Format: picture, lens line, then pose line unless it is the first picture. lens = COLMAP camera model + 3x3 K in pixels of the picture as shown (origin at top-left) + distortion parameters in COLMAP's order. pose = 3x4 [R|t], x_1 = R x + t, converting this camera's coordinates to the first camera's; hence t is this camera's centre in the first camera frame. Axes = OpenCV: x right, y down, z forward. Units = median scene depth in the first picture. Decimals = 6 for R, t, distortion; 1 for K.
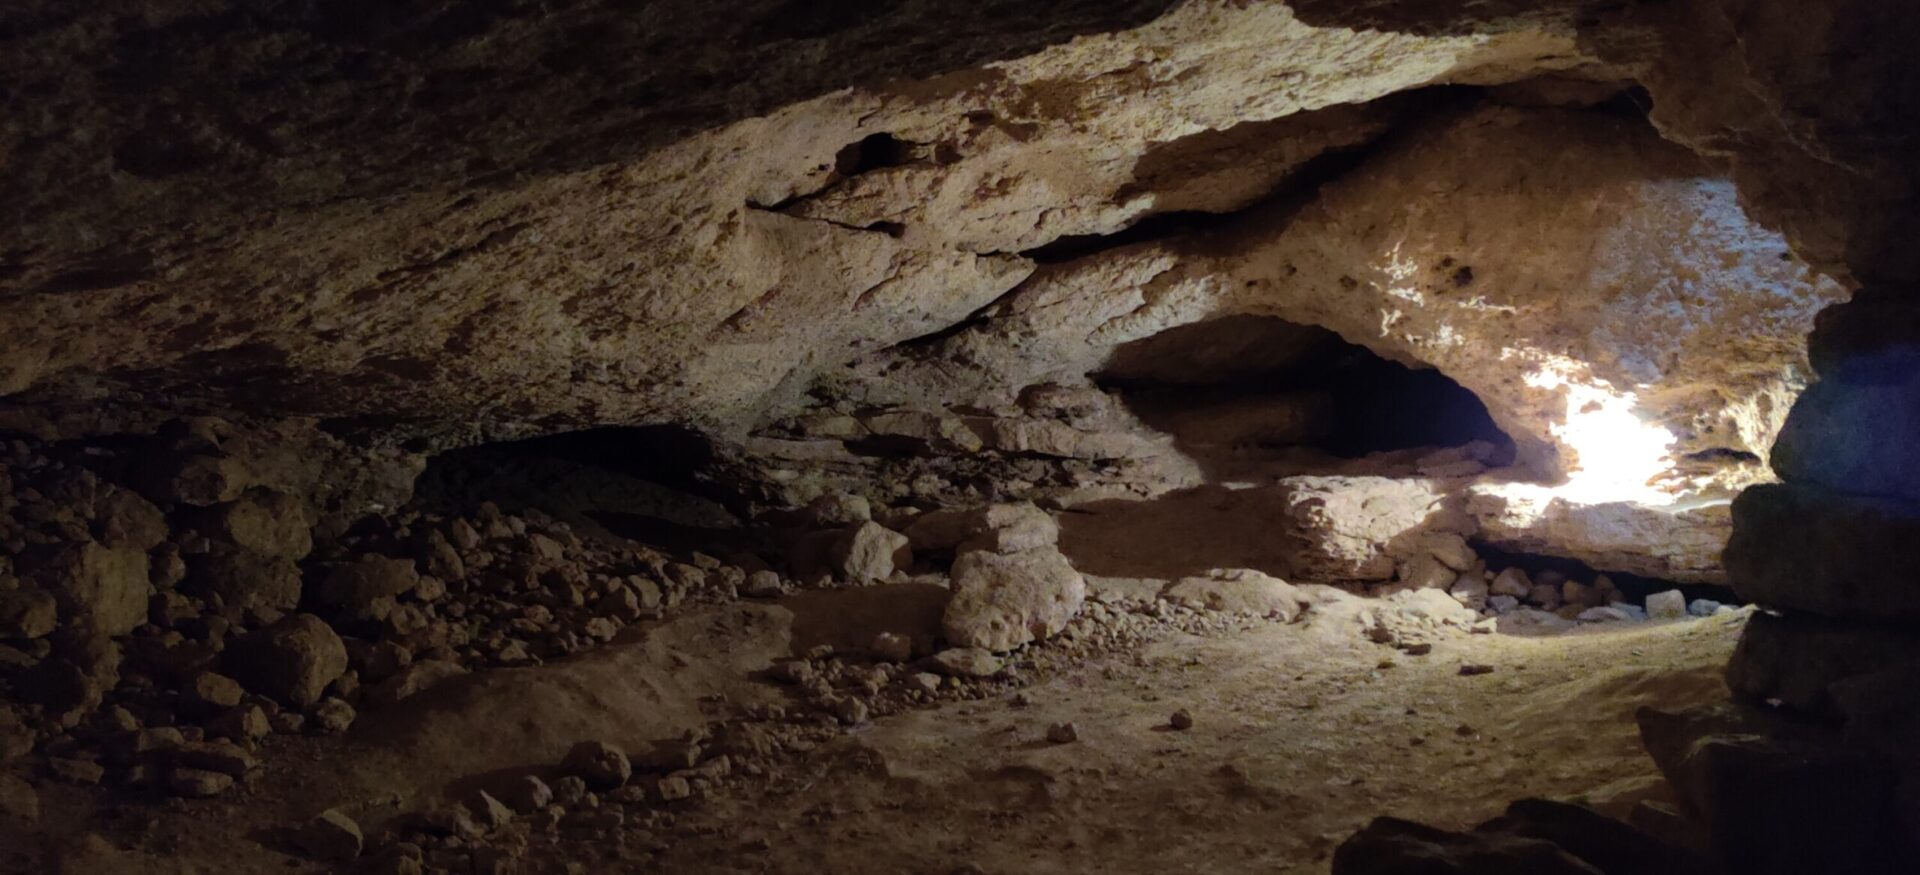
lens RADIAL K [[1488.3, 0, 961.3], [0, 1488.3, 434.4], [0, 0, 1]] dist [0.021471, 0.011004]
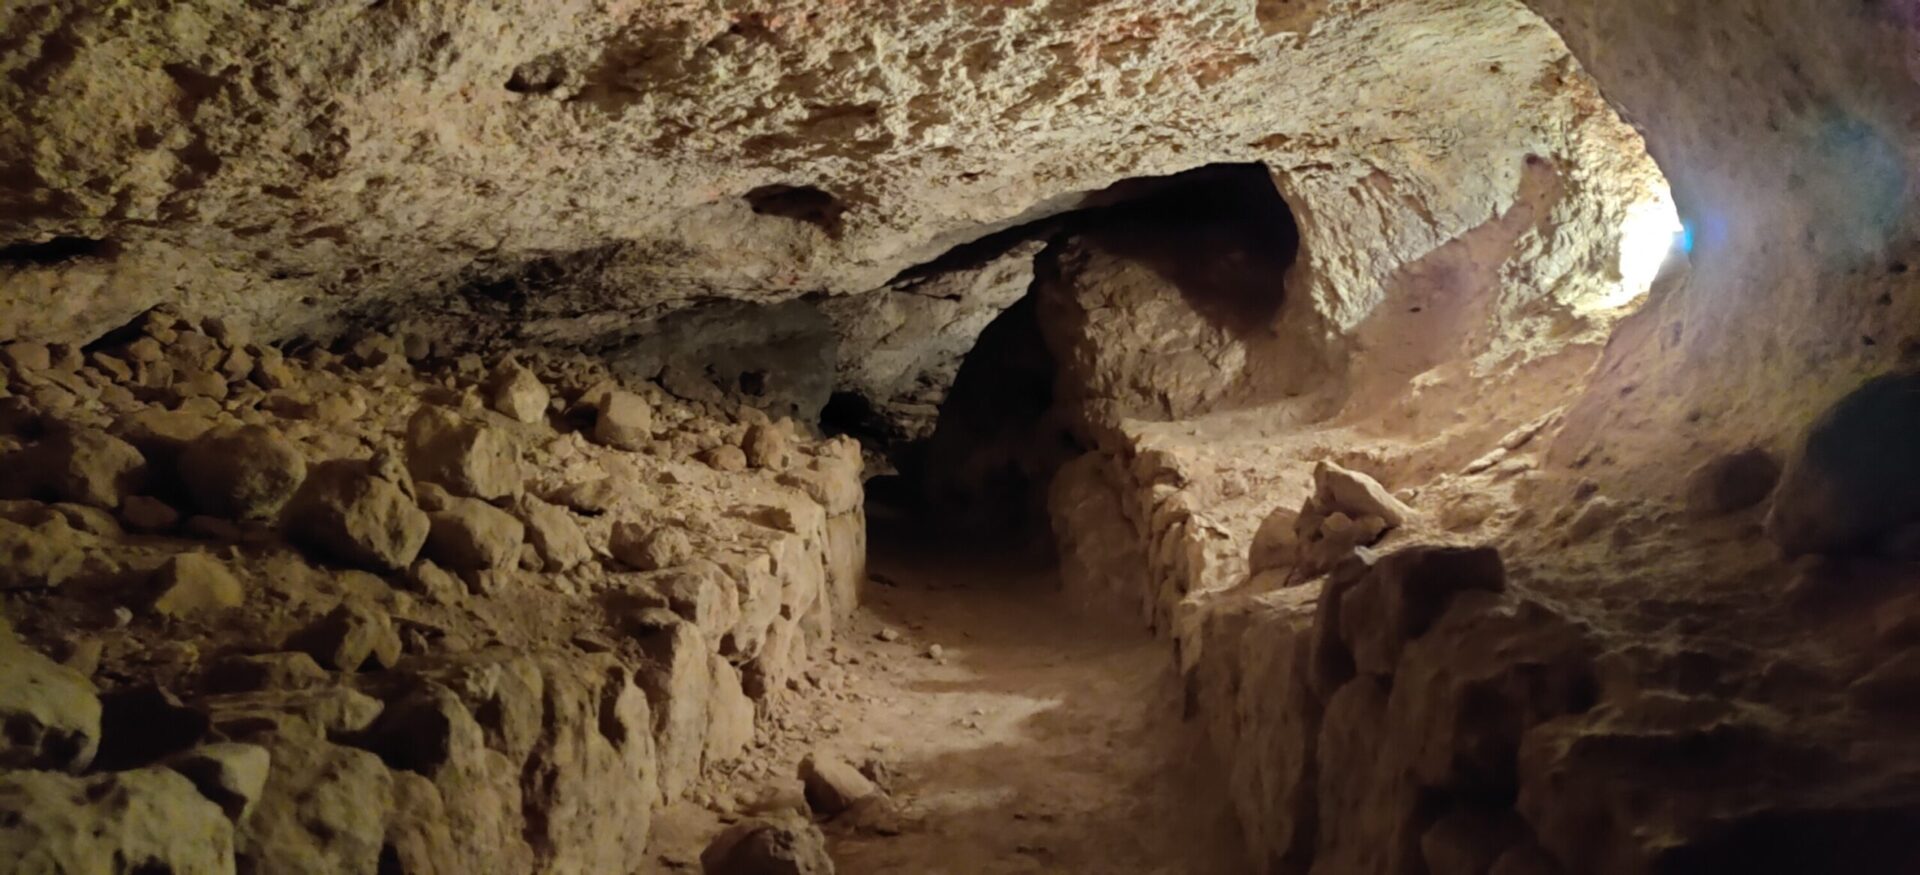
lens RADIAL K [[1488.3, 0, 959.2], [0, 1488.3, 440.5], [0, 0, 1]] dist [0.021471, 0.011004]
pose [[0.996690, -0.000619, -0.081294, 0.134233], [-0.001900, 0.999520, -0.030915, 0.136338], [0.081274, 0.030967, 0.996211, -1.150048]]
